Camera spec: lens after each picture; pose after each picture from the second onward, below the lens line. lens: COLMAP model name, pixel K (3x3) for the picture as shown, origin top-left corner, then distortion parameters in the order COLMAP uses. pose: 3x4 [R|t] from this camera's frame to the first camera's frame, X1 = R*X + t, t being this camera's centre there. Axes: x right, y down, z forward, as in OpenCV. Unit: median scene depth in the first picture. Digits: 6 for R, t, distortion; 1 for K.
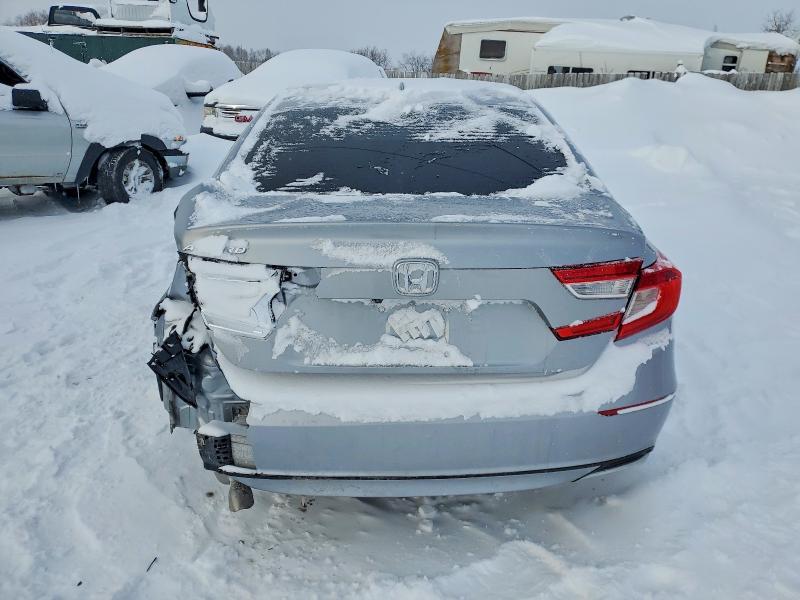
lens RADIAL K [[597.0, 0, 406.8], [0, 597.0, 300.5], [0, 0, 1]] dist [0.044214, -0.004568]
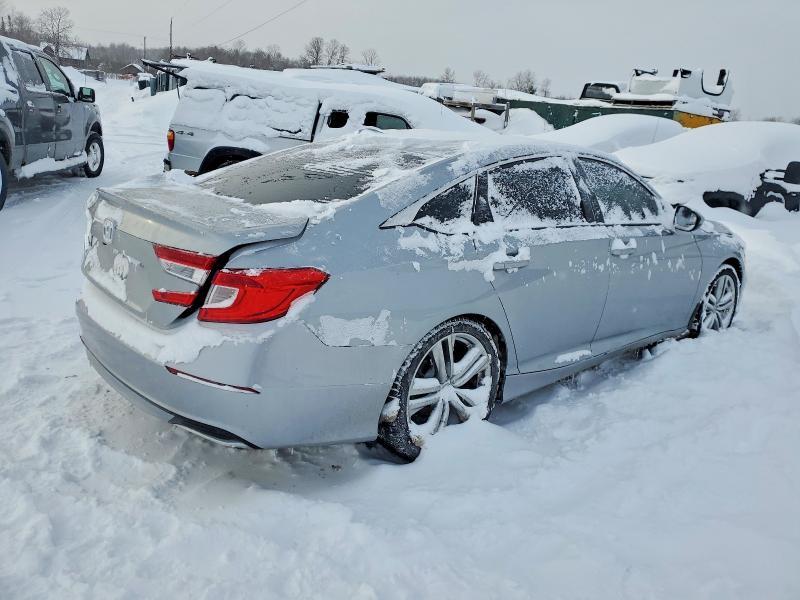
lens RADIAL K [[597.0, 0, 406.8], [0, 597.0, 300.5], [0, 0, 1]] dist [0.044214, -0.004568]
pose [[0.660209, 0.256833, -0.705805, 1.278100], [-0.330584, 0.943165, 0.033977, -0.132282], [0.674417, 0.210896, 0.707591, 0.350746]]
